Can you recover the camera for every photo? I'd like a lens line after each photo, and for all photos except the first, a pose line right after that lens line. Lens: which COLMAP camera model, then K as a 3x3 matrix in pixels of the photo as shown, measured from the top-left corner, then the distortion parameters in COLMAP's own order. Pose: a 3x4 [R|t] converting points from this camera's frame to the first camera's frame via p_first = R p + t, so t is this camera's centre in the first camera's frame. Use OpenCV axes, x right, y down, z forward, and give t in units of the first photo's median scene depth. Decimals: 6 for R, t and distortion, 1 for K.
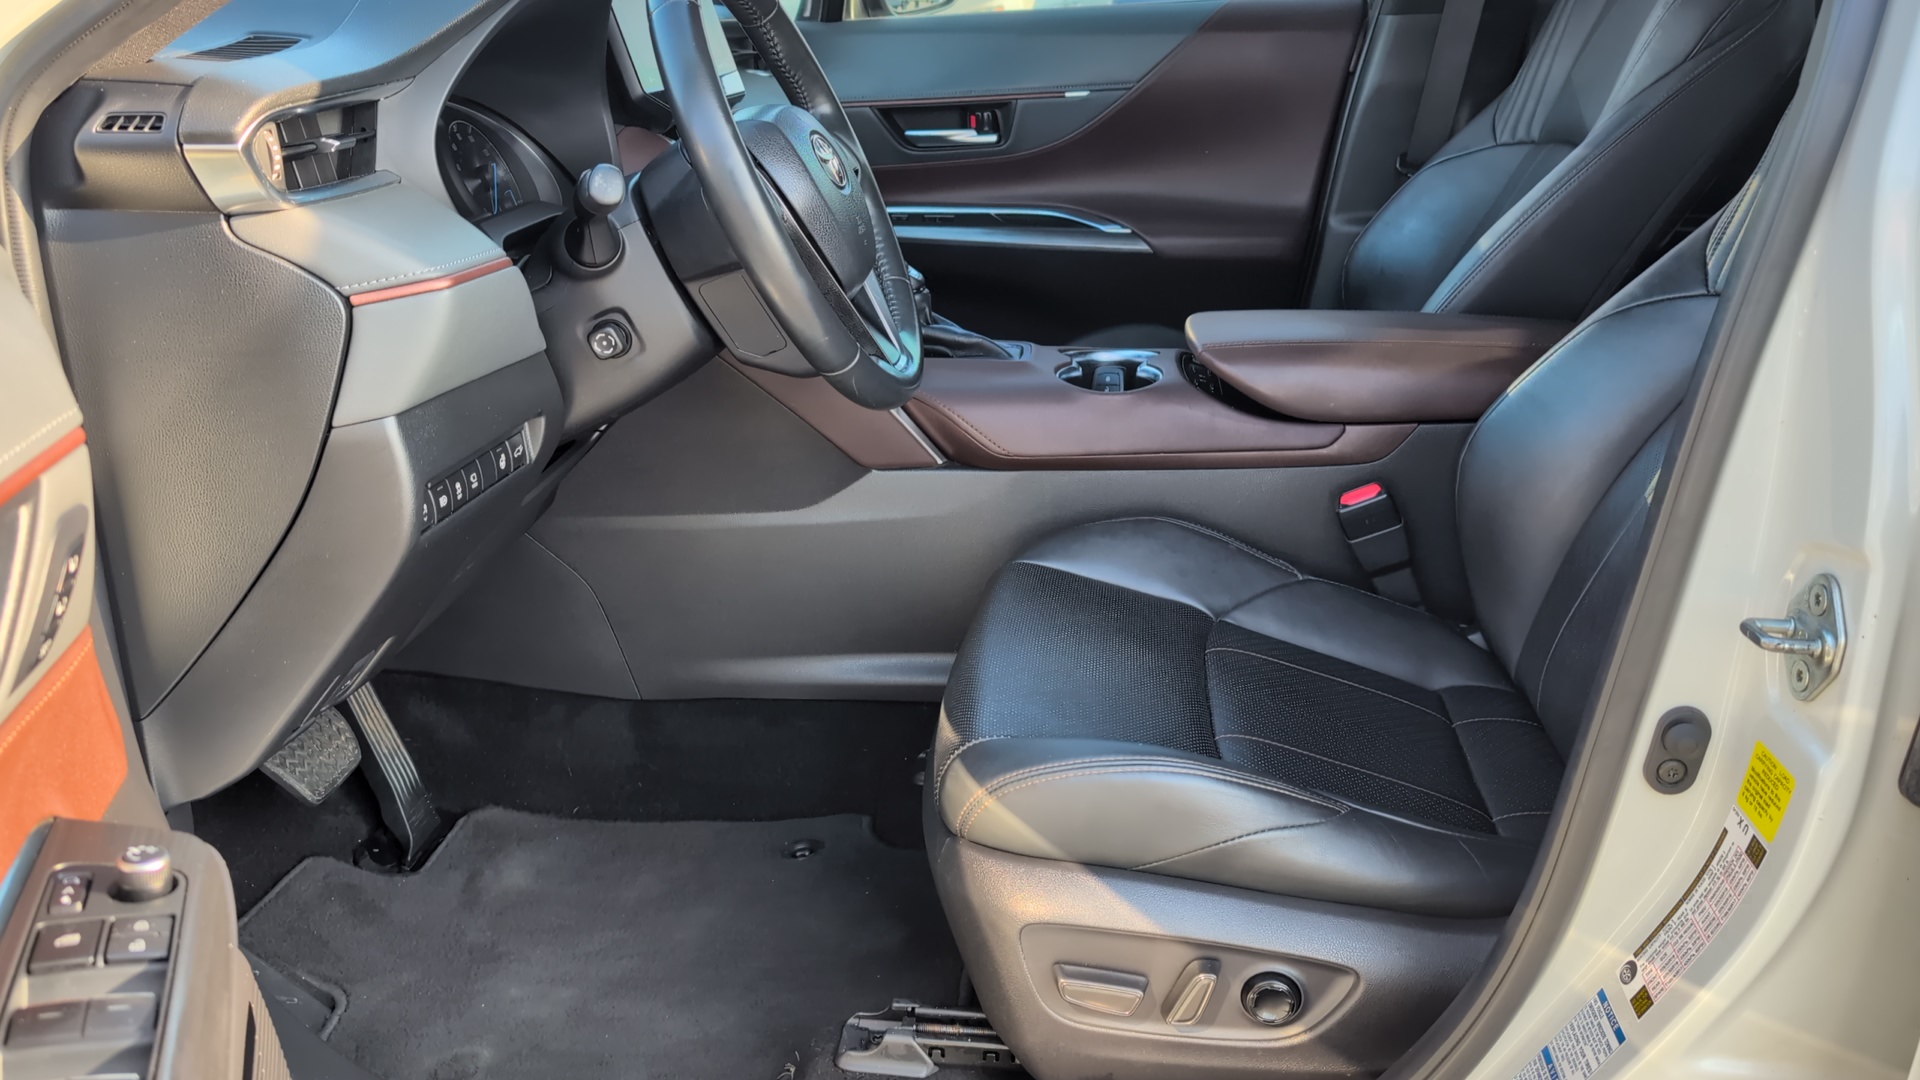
lens RADIAL K [[1637.8, 0, 972.1], [0, 1637.8, 546.2], [0, 0, 1]] dist [0.014781, -0.009119]
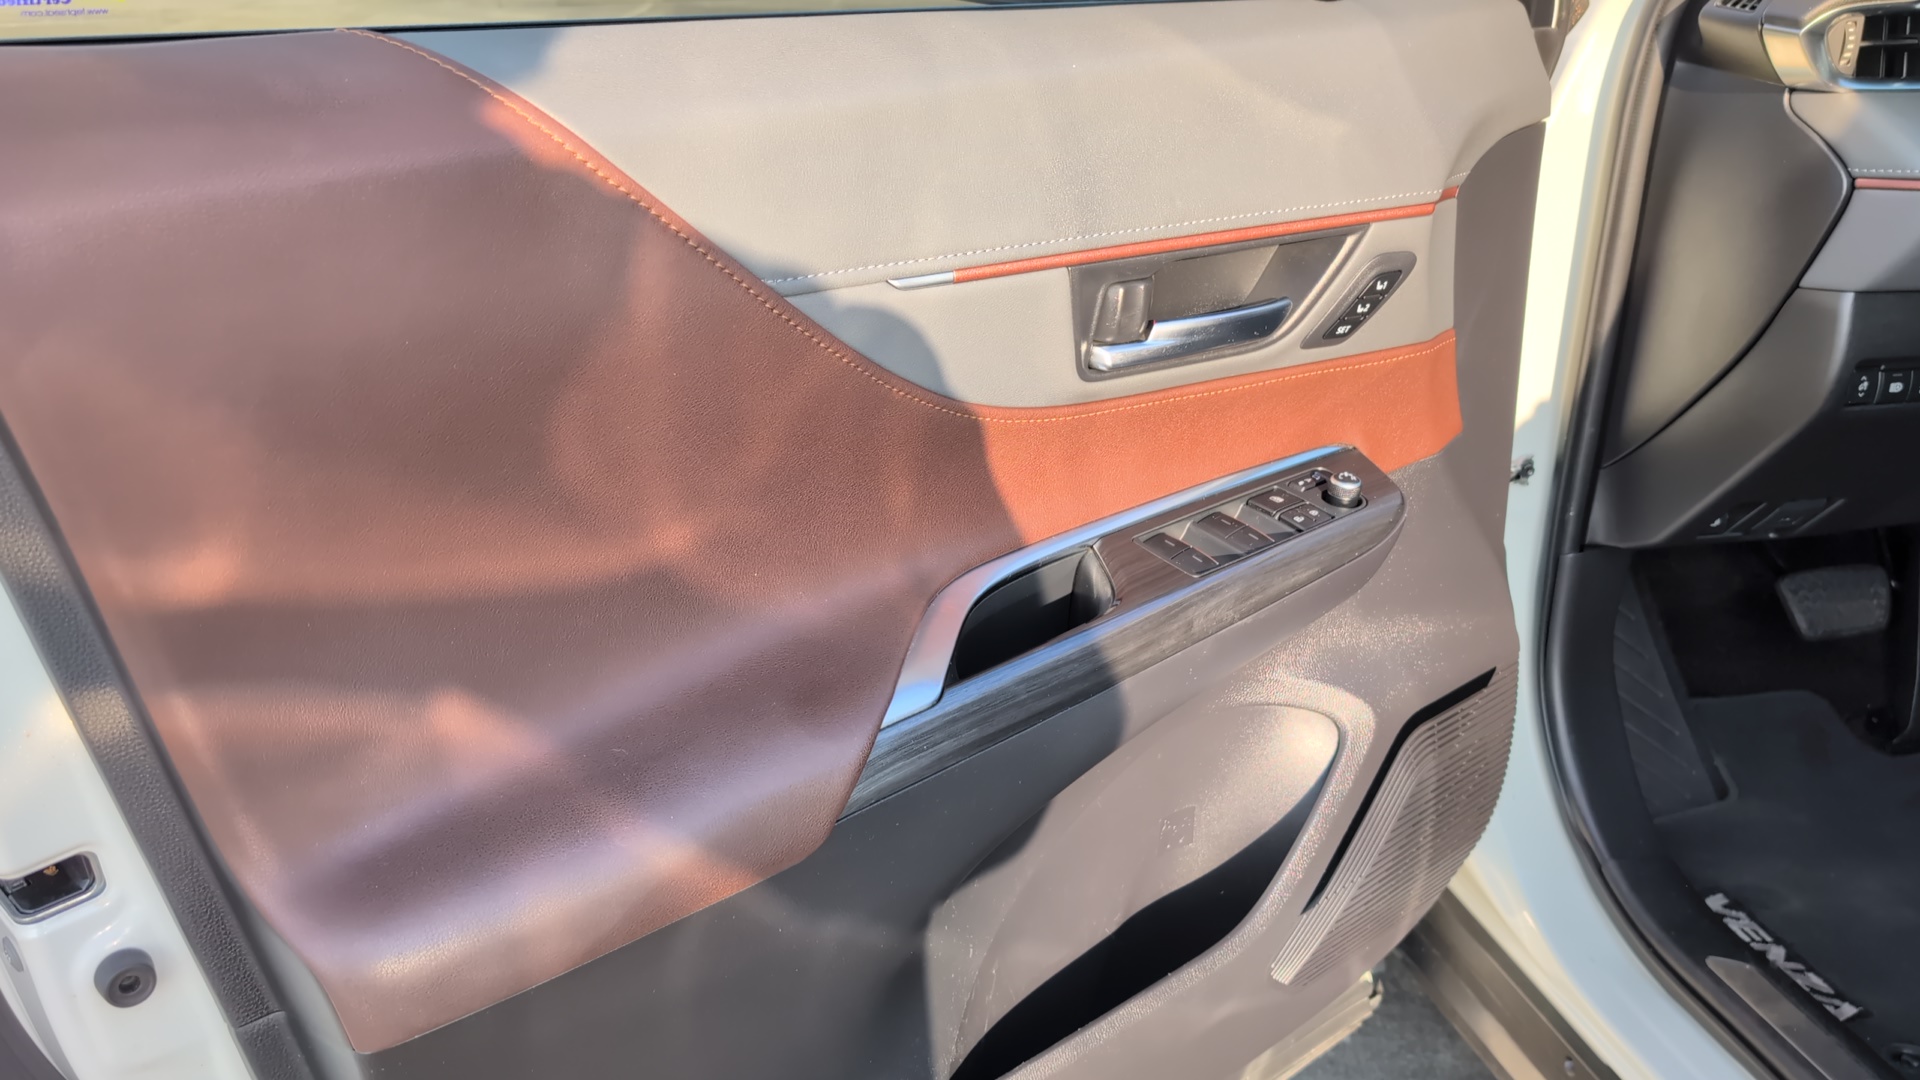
lens RADIAL K [[1637.8, 0, 972.1], [0, 1637.8, 546.2], [0, 0, 1]] dist [0.014781, -0.009119]
pose [[0.373835, 0.403474, -0.835138, 0.438603], [-0.322906, 0.900709, 0.290610, -0.057591], [0.869470, 0.161031, 0.467002, -0.010502]]
